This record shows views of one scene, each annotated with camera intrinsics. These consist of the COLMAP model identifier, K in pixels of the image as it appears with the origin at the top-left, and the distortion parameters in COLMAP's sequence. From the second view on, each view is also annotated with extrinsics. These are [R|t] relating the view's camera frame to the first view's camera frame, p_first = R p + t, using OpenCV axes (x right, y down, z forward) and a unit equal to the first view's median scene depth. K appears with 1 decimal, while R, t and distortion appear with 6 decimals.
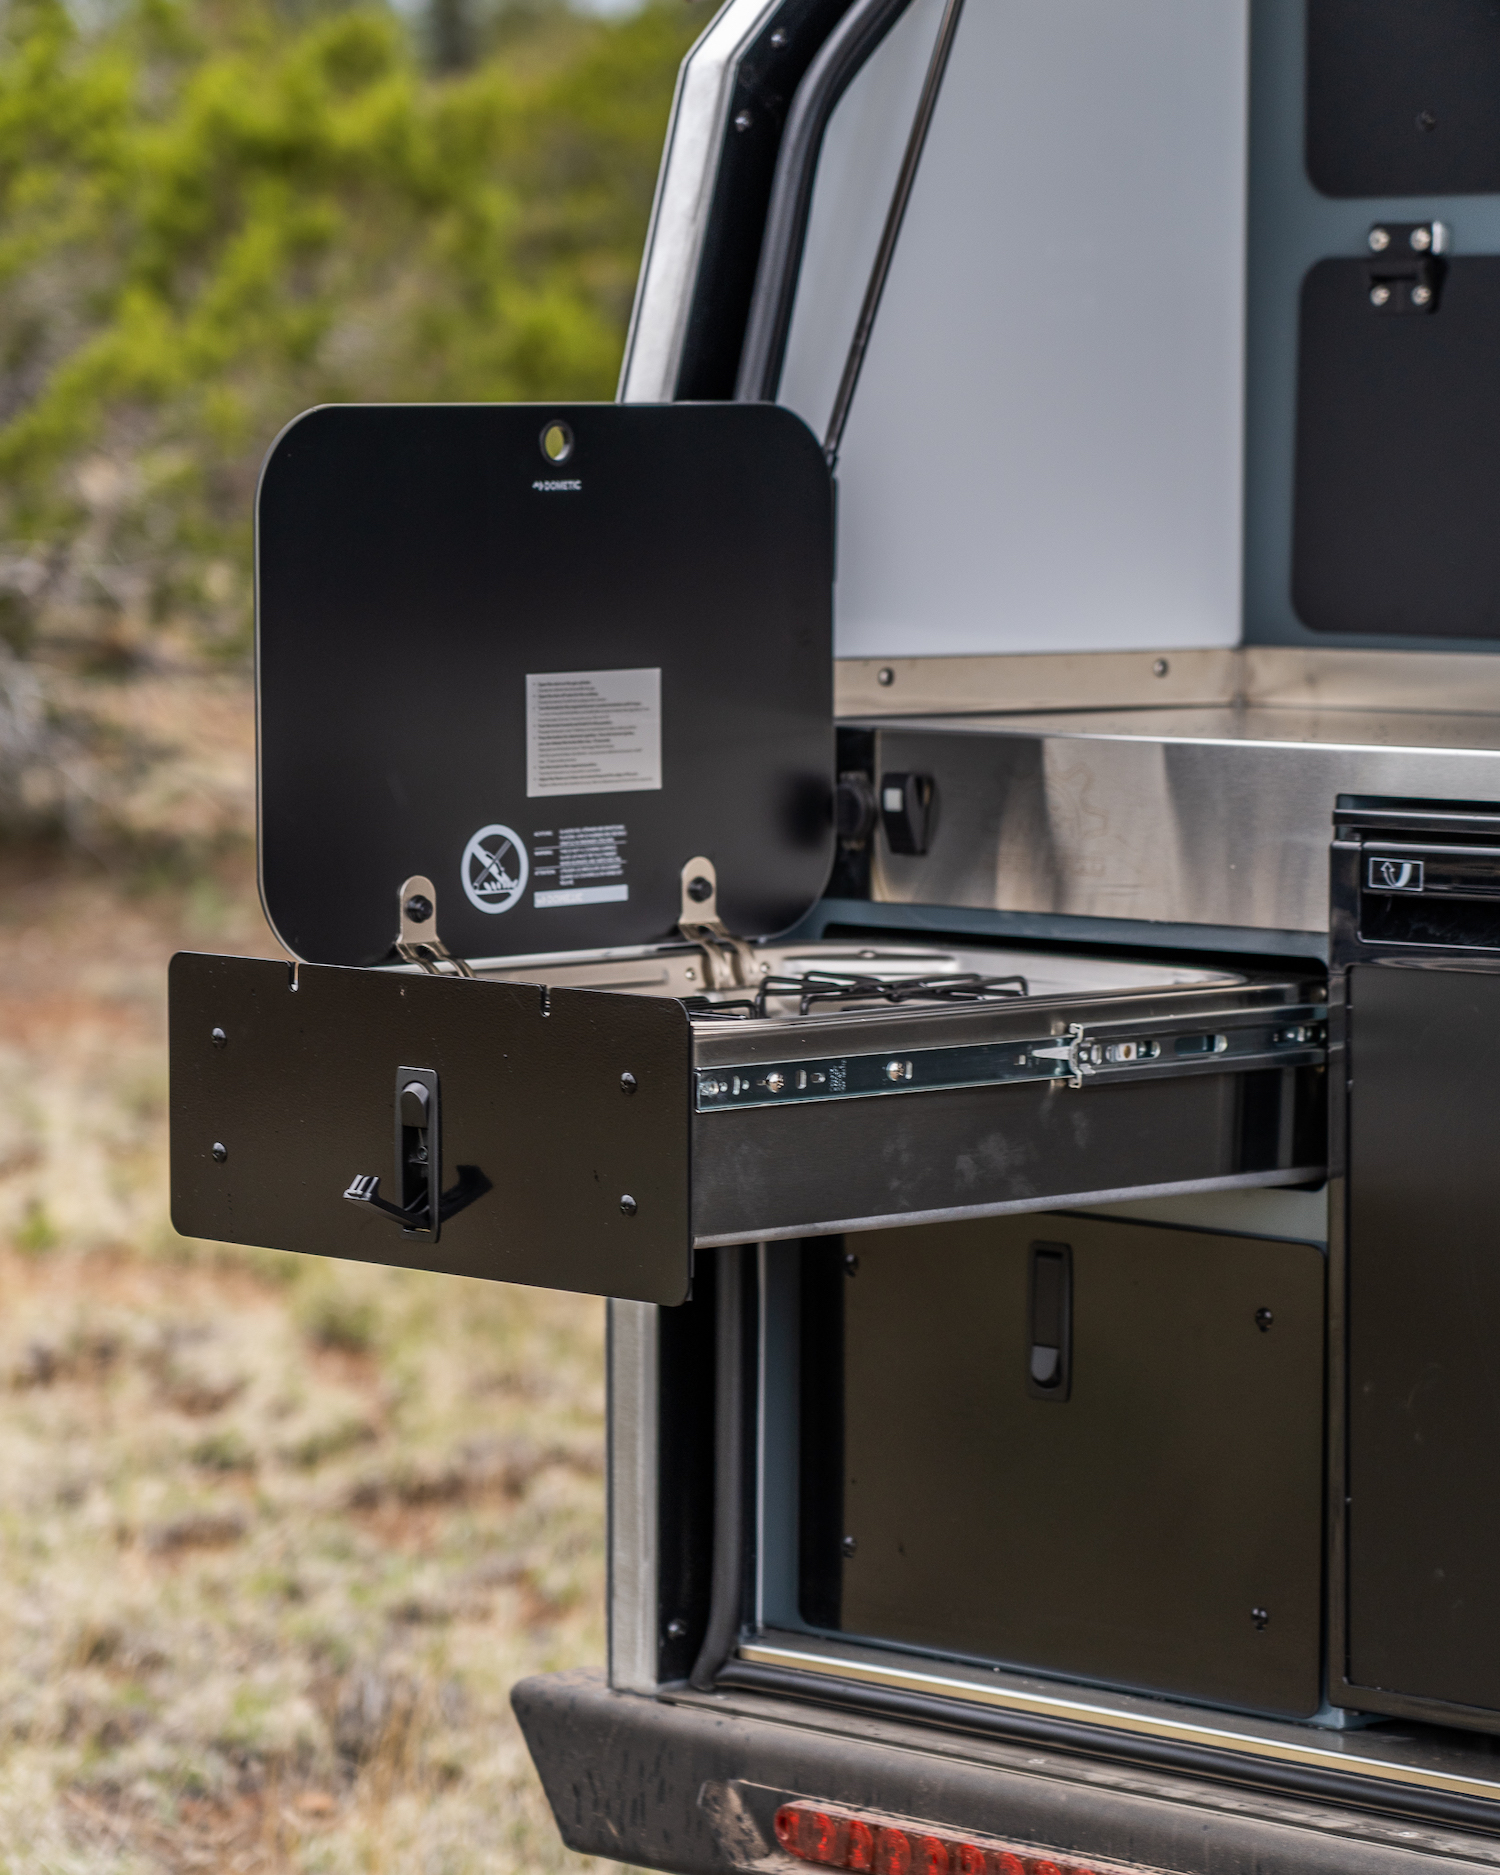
lens RADIAL K [[6554.5, 0, 750.2], [0, 6554.5, 938.2], [0, 0, 1]] dist [0.141391, 0.000000]
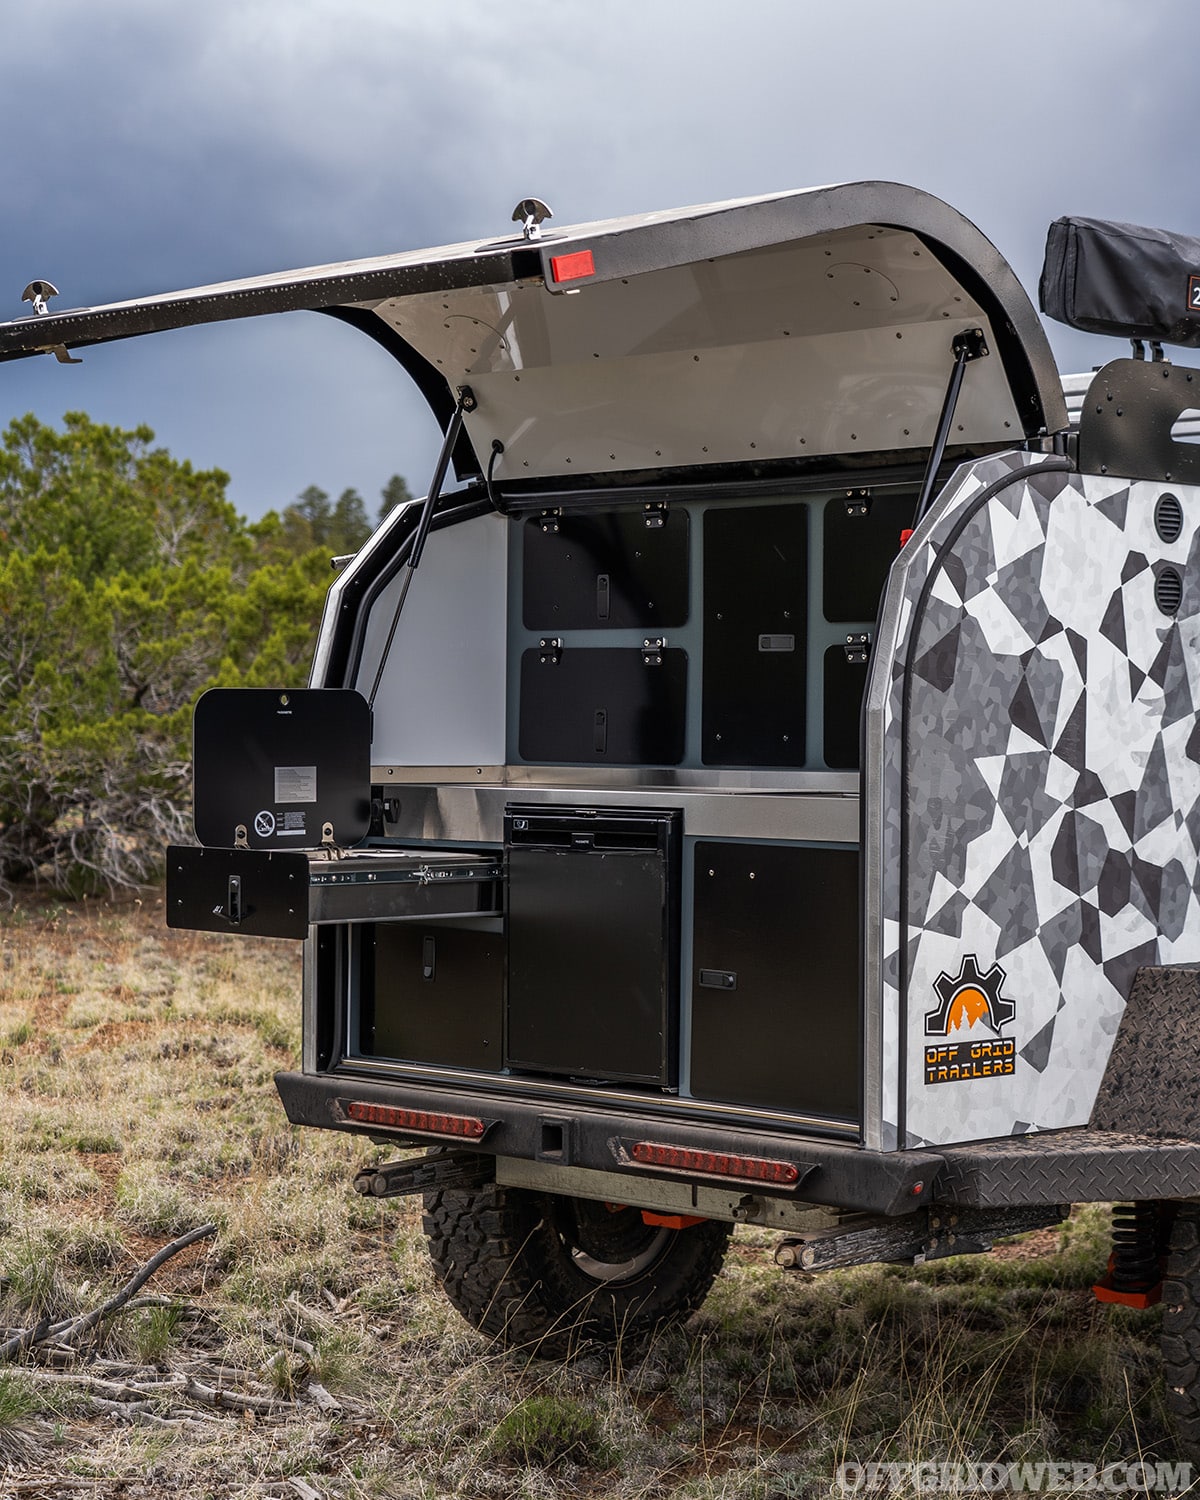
lens RADIAL K [[2945.3, 0, 599.2], [0, 2945.3, 749.9], [0, 0, 1]] dist [0.140831, 0.000000]
pose [[0.999724, 0.005258, 0.022878, 0.095773], [-0.003692, 0.997681, -0.067966, 0.052595], [-0.023182, 0.067863, 0.997425, -0.520747]]
